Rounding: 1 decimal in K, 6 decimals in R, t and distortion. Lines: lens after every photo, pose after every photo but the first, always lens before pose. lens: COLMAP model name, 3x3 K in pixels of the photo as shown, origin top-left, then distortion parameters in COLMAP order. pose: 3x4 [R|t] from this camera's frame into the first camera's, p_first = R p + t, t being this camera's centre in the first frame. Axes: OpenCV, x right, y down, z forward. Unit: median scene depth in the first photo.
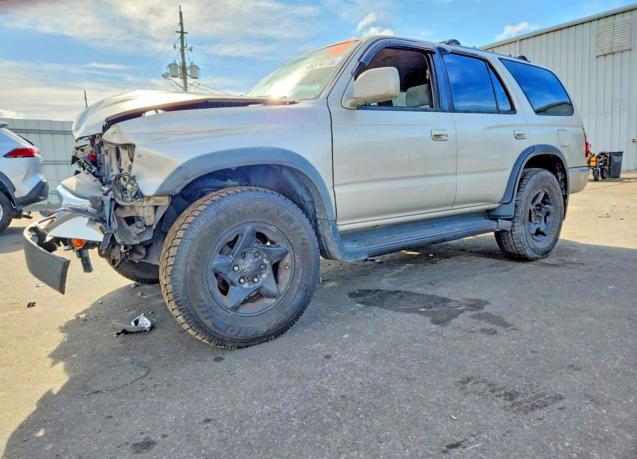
lens RADIAL K [[476.7, 0, 318.5], [0, 476.7, 229.5], [0, 0, 1]] dist [0.001269, 0.000324]
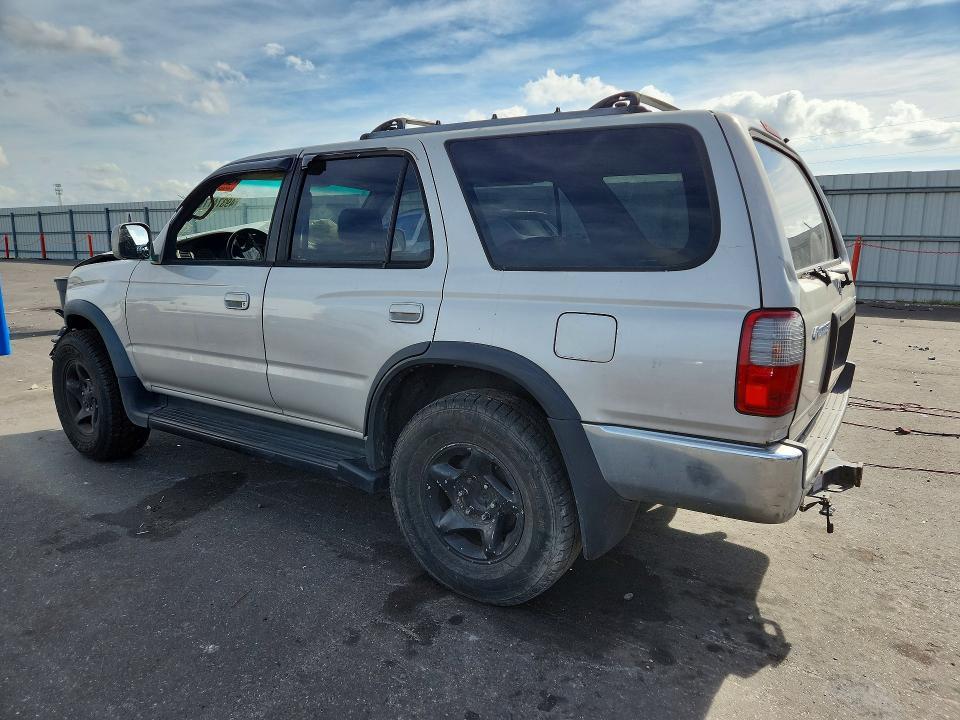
lens RADIAL K [[743.8, 0, 480.0], [0, 743.8, 360.0], [0, 0, 1]] dist [-0.003671, -0.002591]
pose [[0.254478, 0.224766, -0.940596, 1.434905], [-0.116781, 0.972641, 0.200828, -0.389935], [0.960002, 0.058737, 0.273764, 1.095780]]
